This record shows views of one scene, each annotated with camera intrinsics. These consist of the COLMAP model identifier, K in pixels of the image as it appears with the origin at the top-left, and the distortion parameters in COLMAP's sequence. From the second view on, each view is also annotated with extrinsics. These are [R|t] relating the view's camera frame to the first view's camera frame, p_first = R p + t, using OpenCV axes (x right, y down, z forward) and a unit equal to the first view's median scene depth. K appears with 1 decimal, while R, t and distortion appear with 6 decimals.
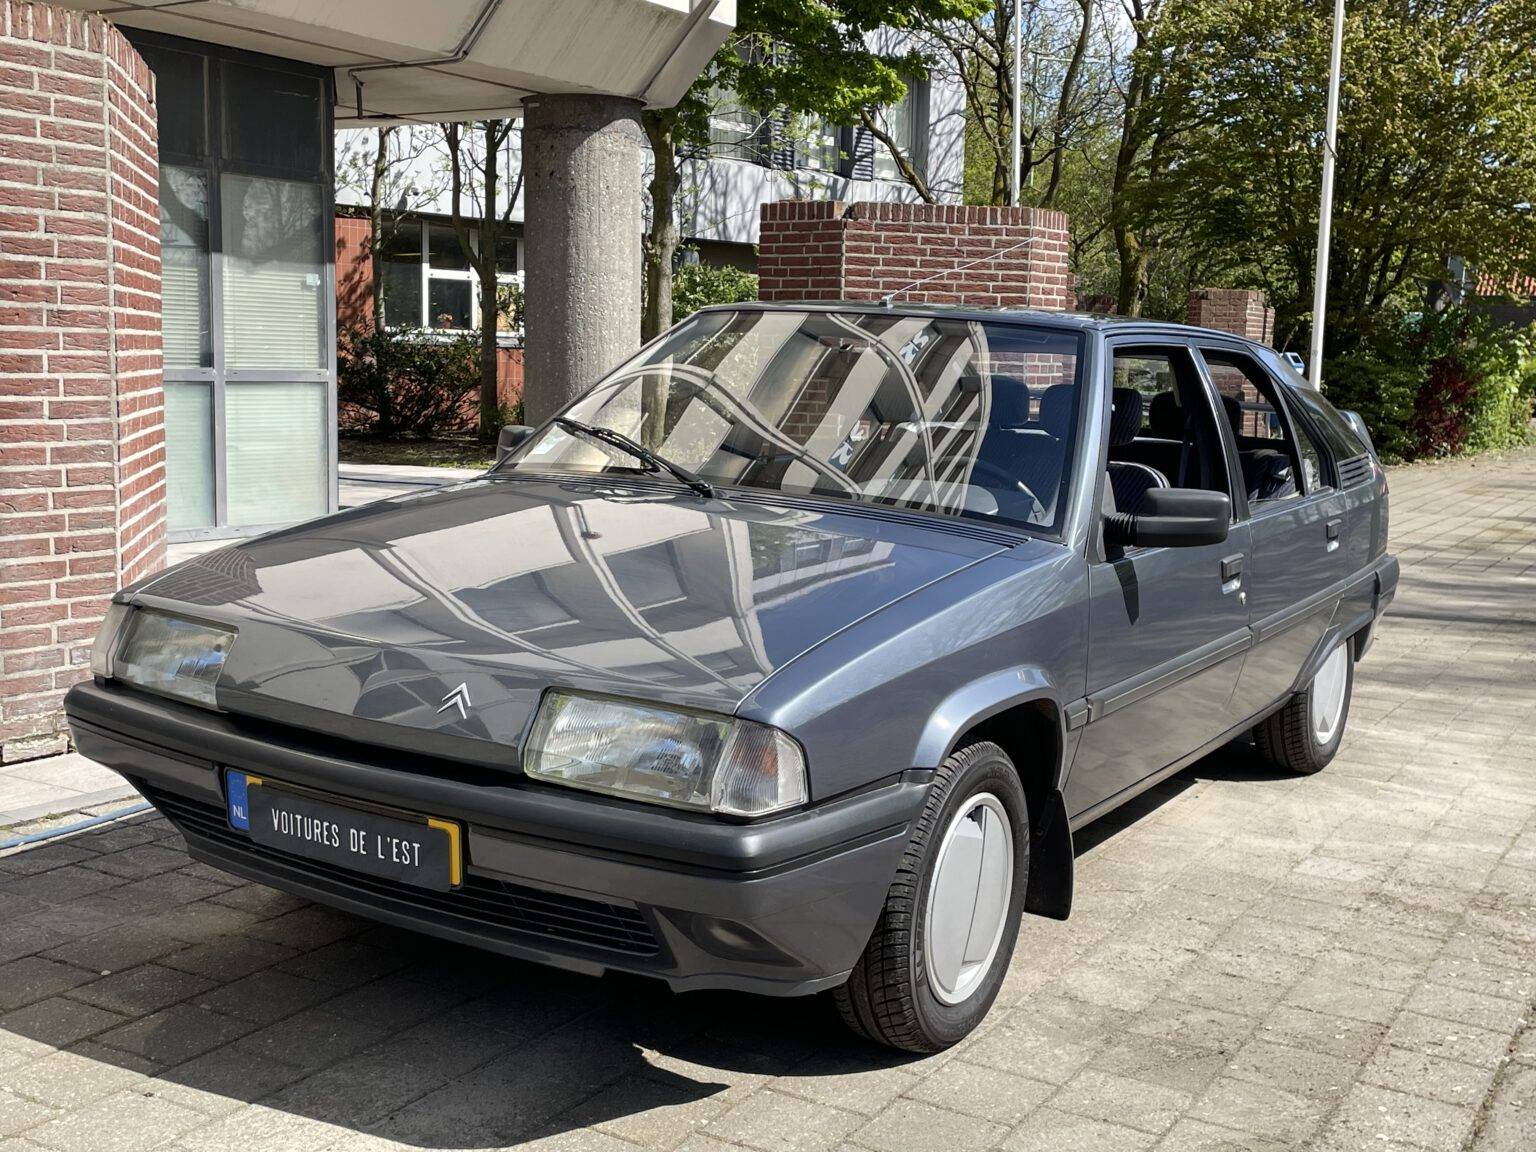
lens RADIAL K [[1810.1, 0, 772.1], [0, 1810.1, 576.5], [0, 0, 1]] dist [0.065878, 0.000000]
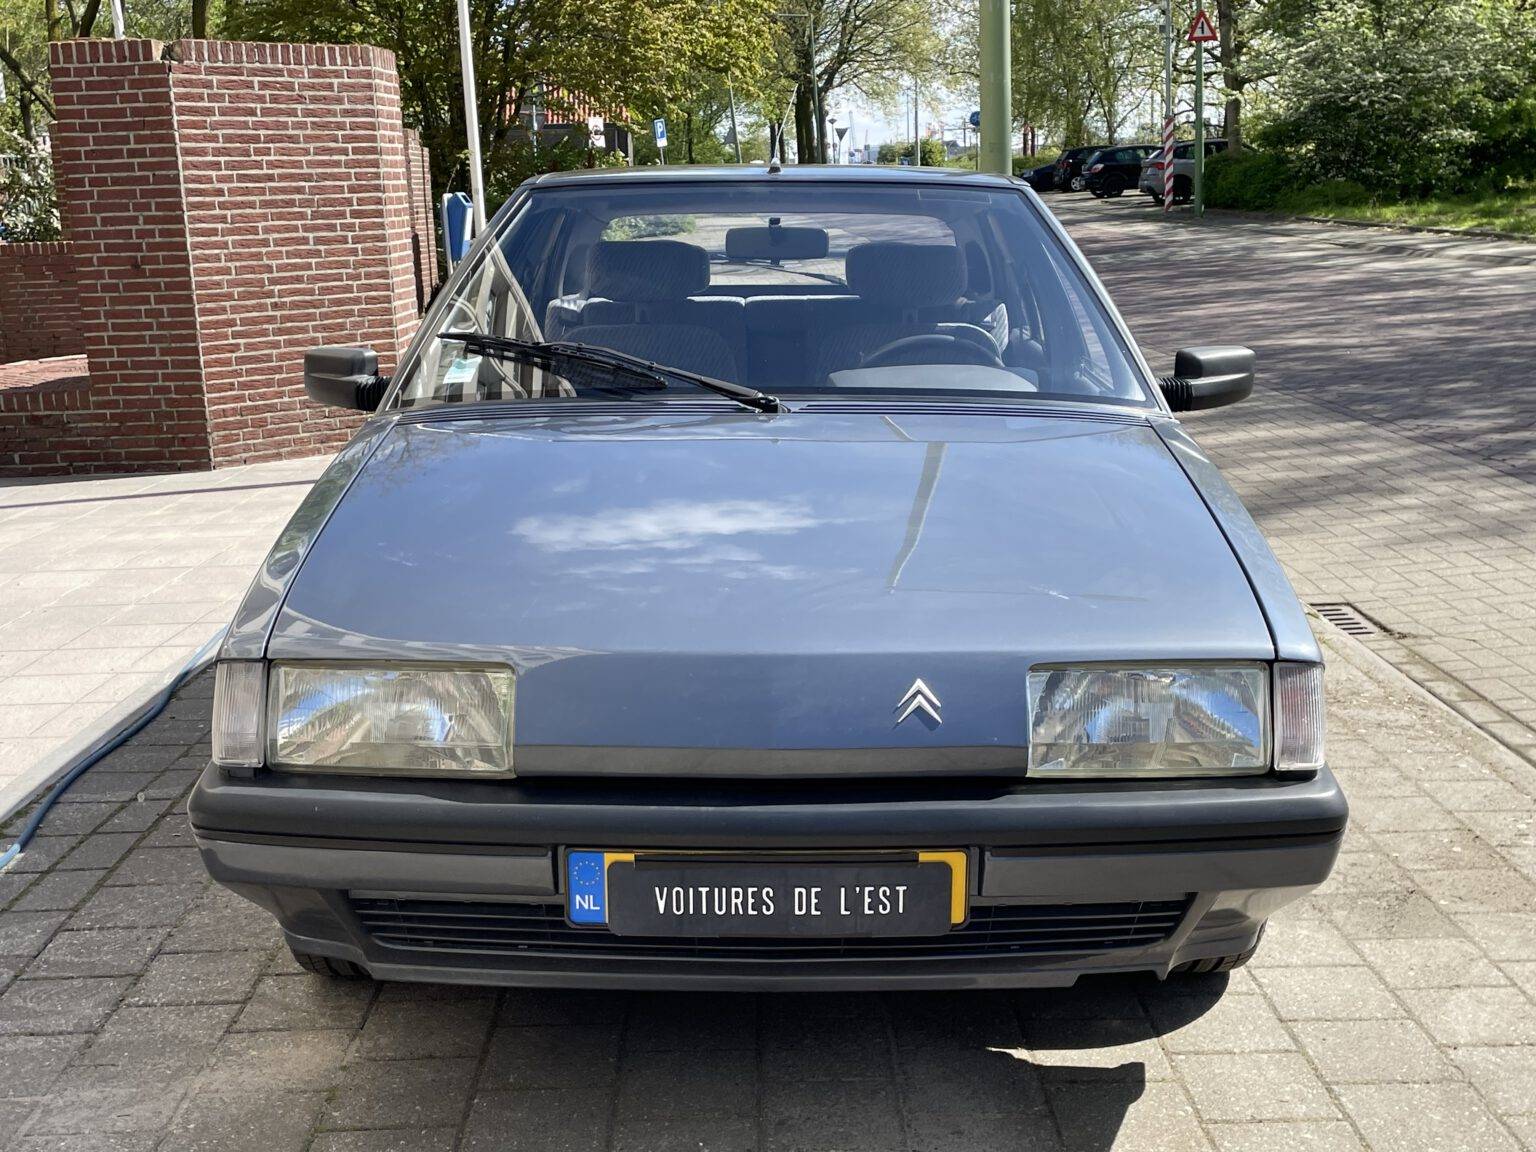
lens RADIAL K [[1810.1, 0, 780.9], [0, 1810.1, 578.8], [0, 0, 1]] dist [0.065878, 0.000000]
pose [[0.852845, -0.162865, 0.496115, -0.470527], [0.118333, 0.985677, 0.120160, -0.068384], [-0.508579, -0.043771, 0.859902, 0.261839]]
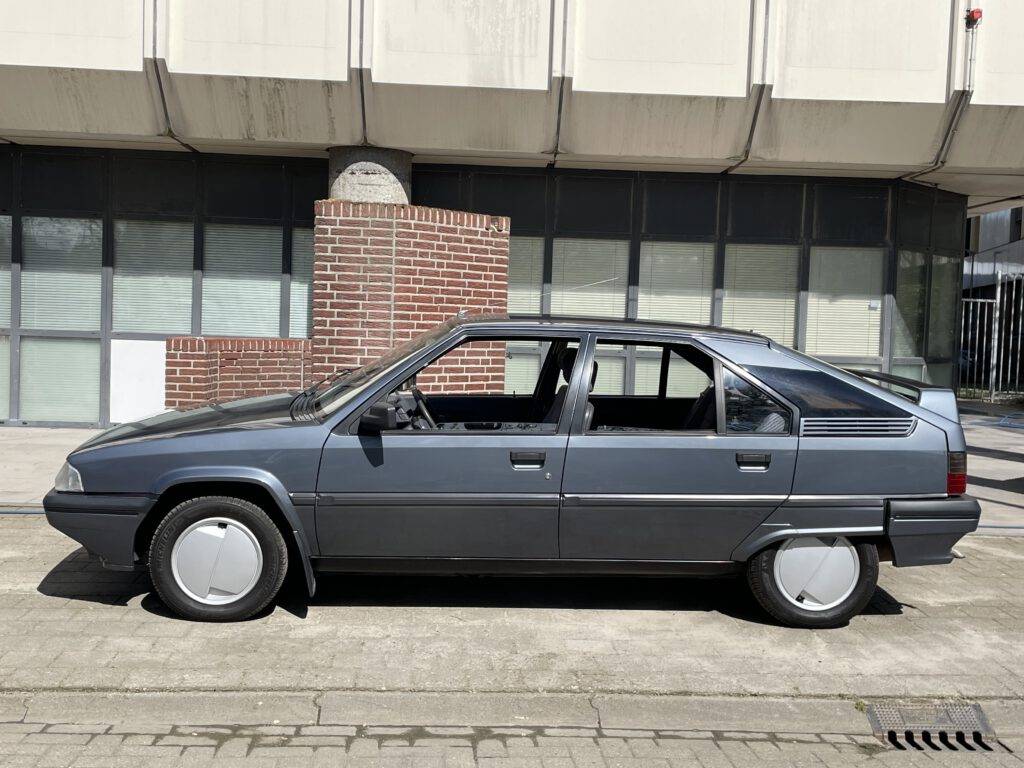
lens RADIAL K [[1159.3, 0, 512.0], [0, 1159.3, 385.2], [0, 0, 1]] dist [0.084207, 0.000000]
pose [[0.568622, 0.041567, -0.821548, 1.003121], [-0.118050, 0.992508, -0.031490, -0.032044], [0.814084, 0.114890, 0.569269, 0.263325]]
